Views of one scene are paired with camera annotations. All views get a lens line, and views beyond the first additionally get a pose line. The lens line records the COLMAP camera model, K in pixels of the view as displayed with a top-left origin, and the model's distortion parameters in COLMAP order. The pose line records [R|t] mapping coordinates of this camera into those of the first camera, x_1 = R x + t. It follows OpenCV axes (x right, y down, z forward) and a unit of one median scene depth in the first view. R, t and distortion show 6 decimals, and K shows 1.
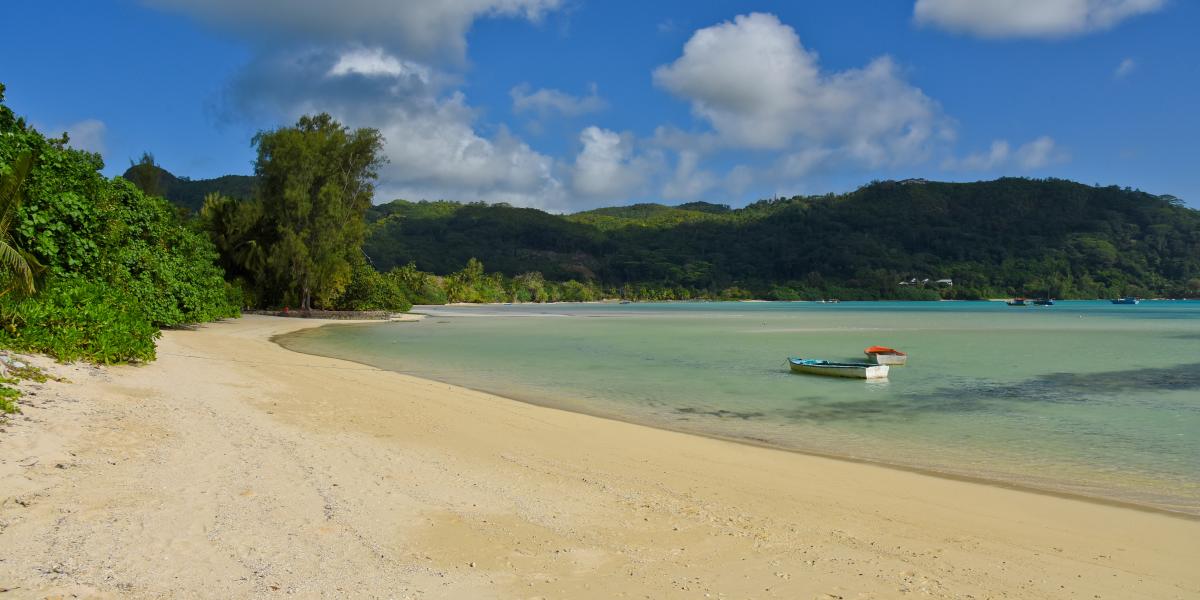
lens RADIAL K [[797.4, 0, 600.0], [0, 797.4, 300.0], [0, 0, 1]] dist [-0.031818, 0.005395]
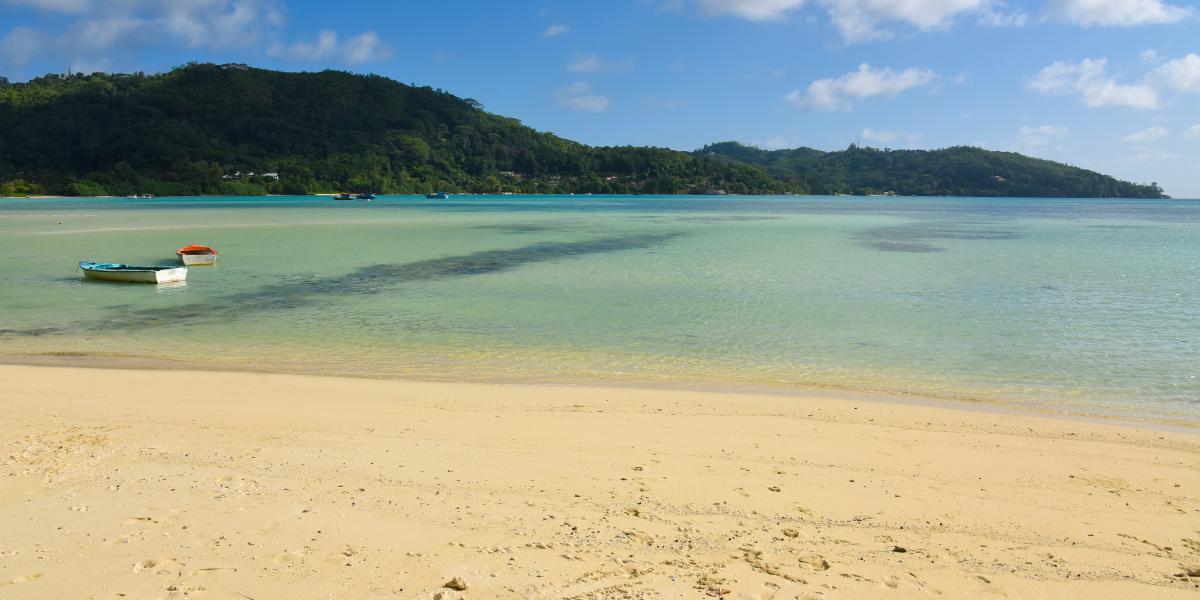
lens RADIAL K [[797.4, 0, 600.0], [0, 797.4, 300.0], [0, 0, 1]] dist [-0.031818, 0.005395]
pose [[0.797010, -0.079650, 0.598692, 0.166440], [-0.003119, 0.990710, 0.135957, -0.005538], [-0.603959, -0.110226, 0.789357, -0.020640]]
